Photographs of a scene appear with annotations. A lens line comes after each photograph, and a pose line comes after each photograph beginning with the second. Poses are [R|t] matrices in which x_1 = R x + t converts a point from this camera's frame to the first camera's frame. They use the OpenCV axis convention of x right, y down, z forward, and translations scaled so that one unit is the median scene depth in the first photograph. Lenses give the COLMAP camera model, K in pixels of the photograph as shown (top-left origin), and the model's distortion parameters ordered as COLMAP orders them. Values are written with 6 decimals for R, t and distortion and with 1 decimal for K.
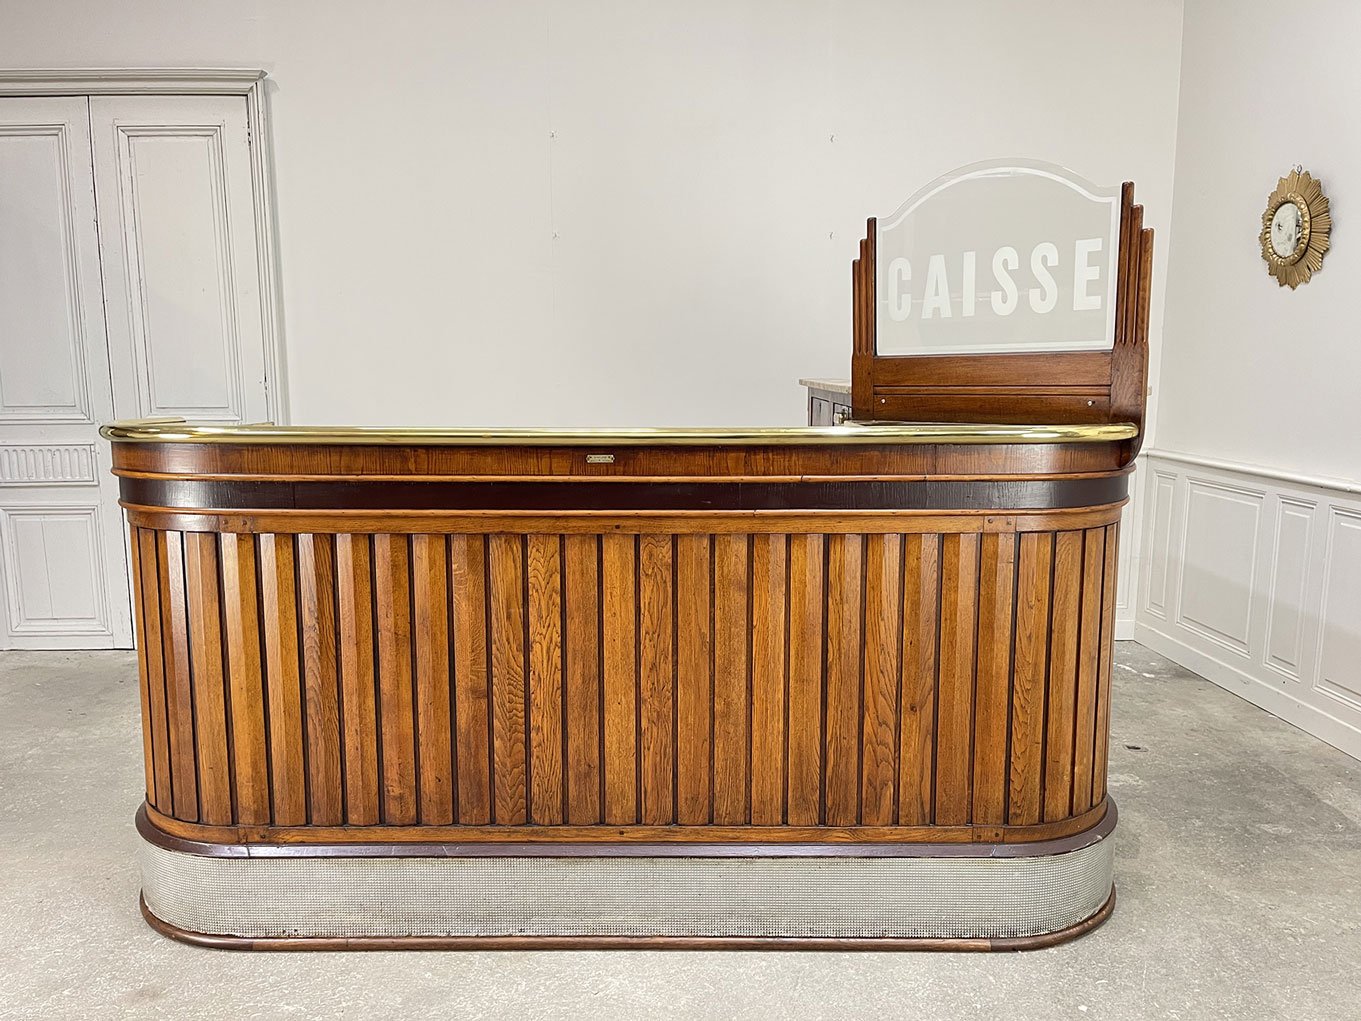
lens RADIAL K [[1030.2, 0, 676.8], [0, 1030.2, 511.4], [0, 0, 1]] dist [0.074043, -0.094074]
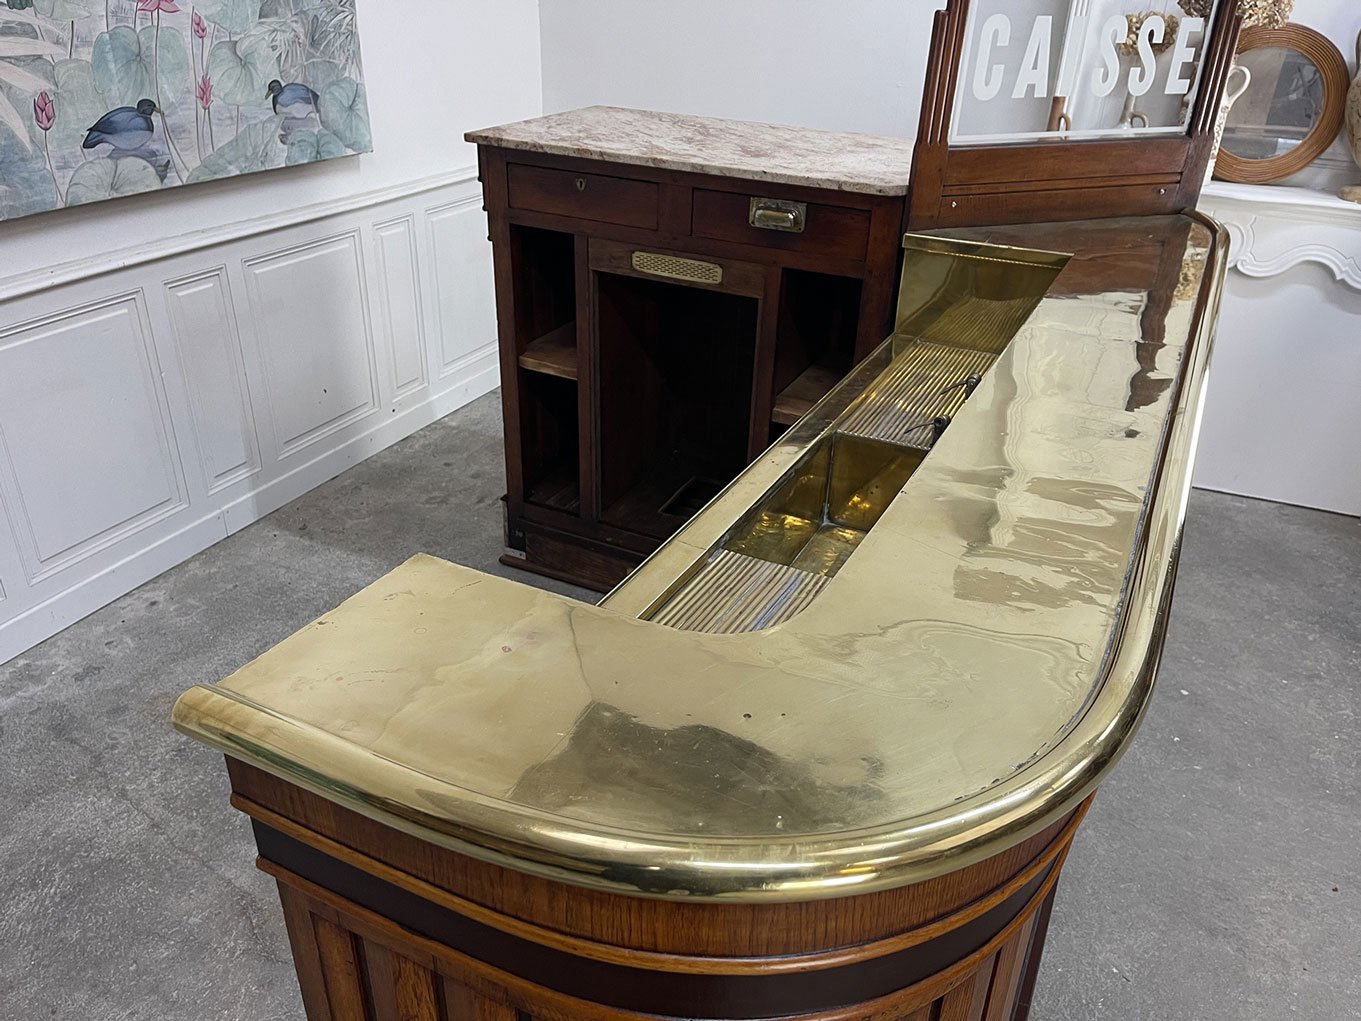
lens RADIAL K [[1030.2, 0, 689.8], [0, 1030.2, 518.3], [0, 0, 1]] dist [0.074043, -0.094074]
pose [[0.436976, -0.409658, 0.800770, -0.742542], [0.092213, 0.905977, 0.413161, -0.276014], [-0.894734, -0.106700, 0.433666, 0.924821]]
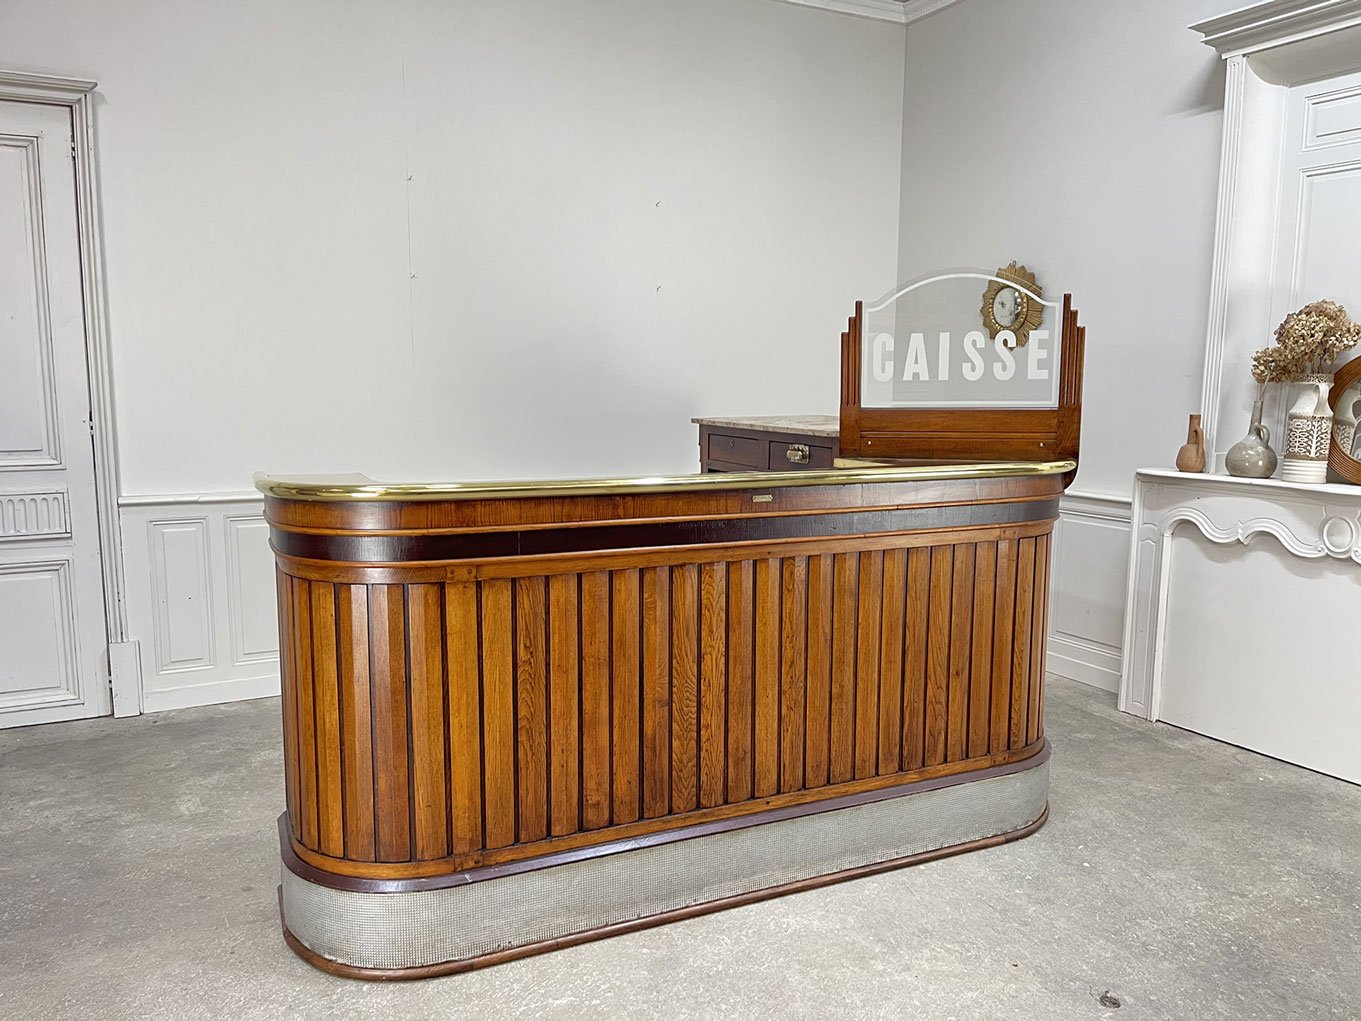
lens RADIAL K [[1030.2, 0, 685.2], [0, 1030.2, 513.2], [0, 0, 1]] dist [0.074043, -0.094074]
pose [[0.901673, -0.048100, 0.429736, -0.647537], [0.053098, 0.998589, 0.000362, -0.036563], [-0.429147, 0.022492, 0.902955, -0.068872]]
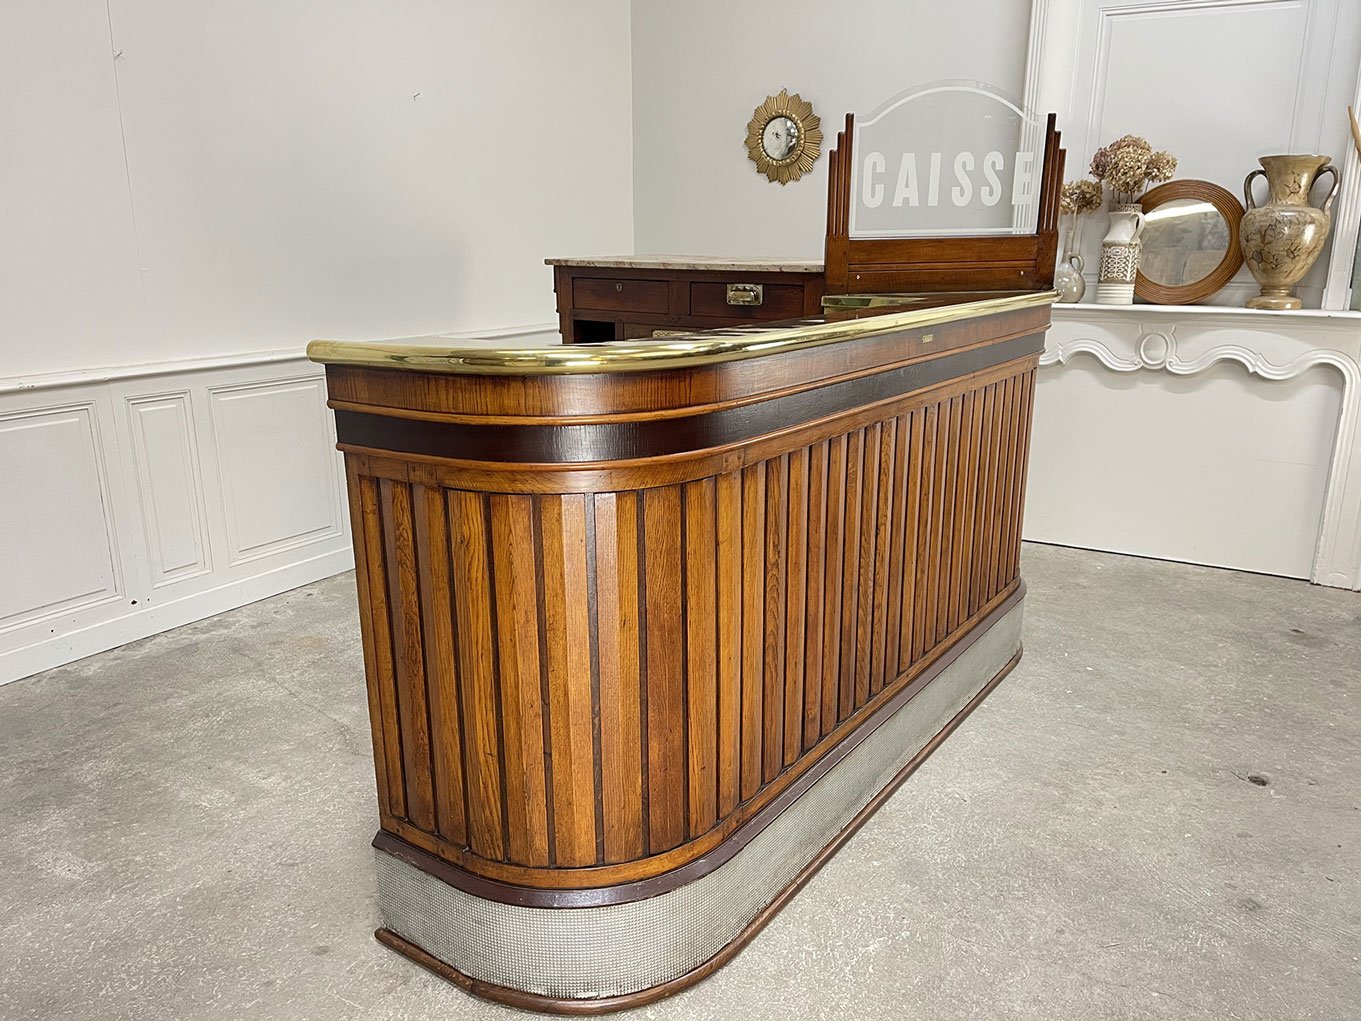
lens RADIAL K [[1030.2, 0, 676.5], [0, 1030.2, 514.7], [0, 0, 1]] dist [0.074043, -0.094074]
pose [[0.569948, -0.213548, 0.793445, -1.045740], [0.115631, 0.976873, 0.179856, -0.090582], [-0.813504, -0.010762, 0.581460, 0.551227]]
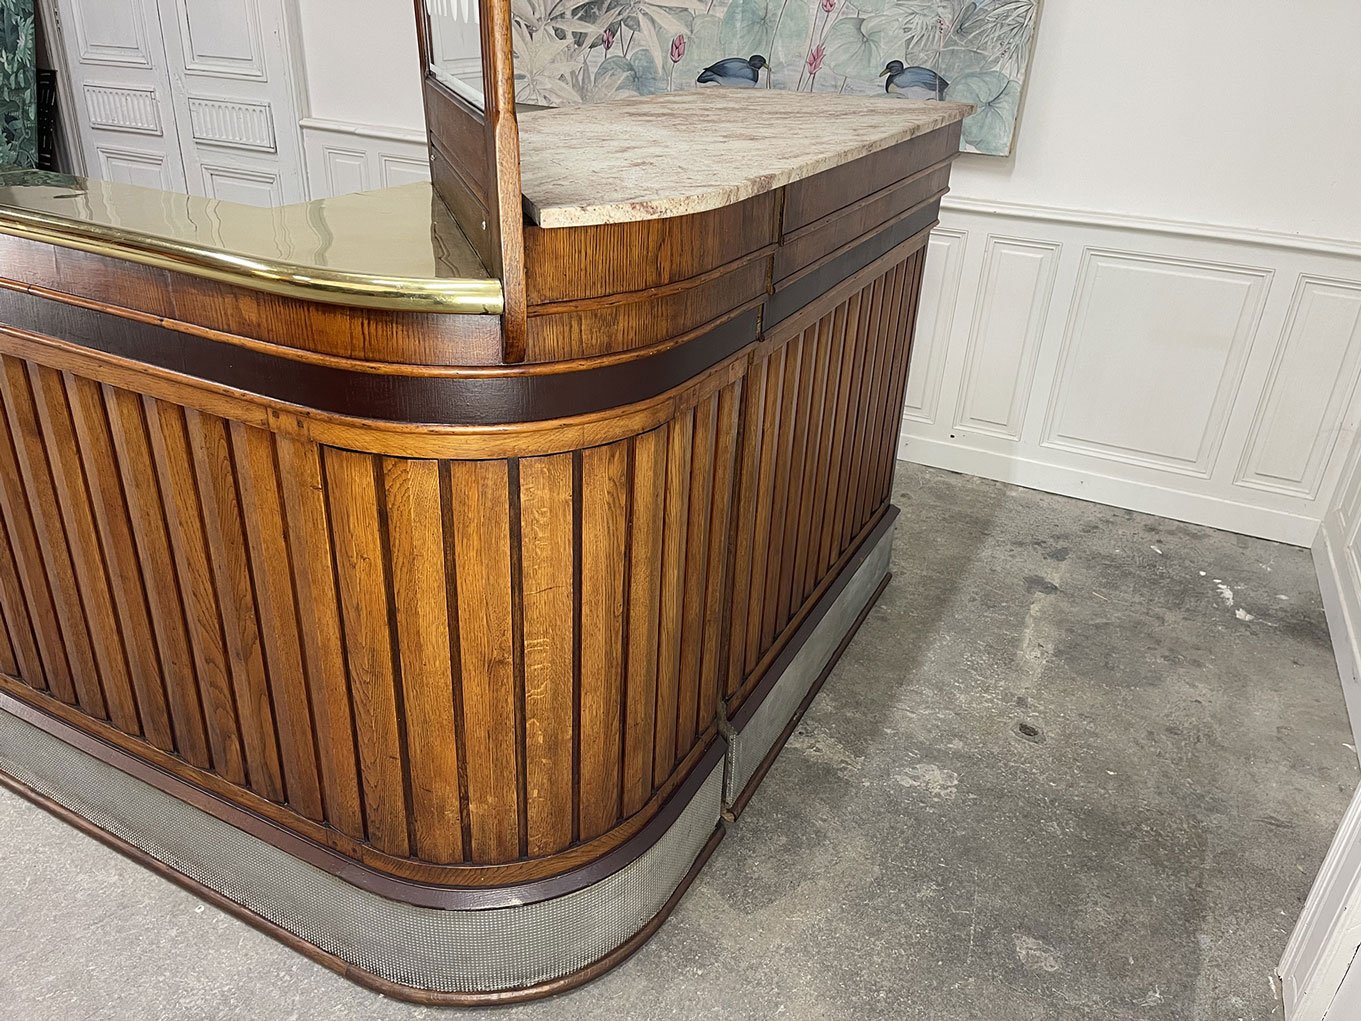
lens RADIAL K [[1030.2, 0, 671.3], [0, 1030.2, 517.0], [0, 0, 1]] dist [0.074043, -0.094074]
pose [[0.886618, 0.246265, -0.391488, 0.705154], [-0.111006, 0.935019, 0.336774, -0.149553], [0.448984, -0.255132, 0.856342, 0.558317]]
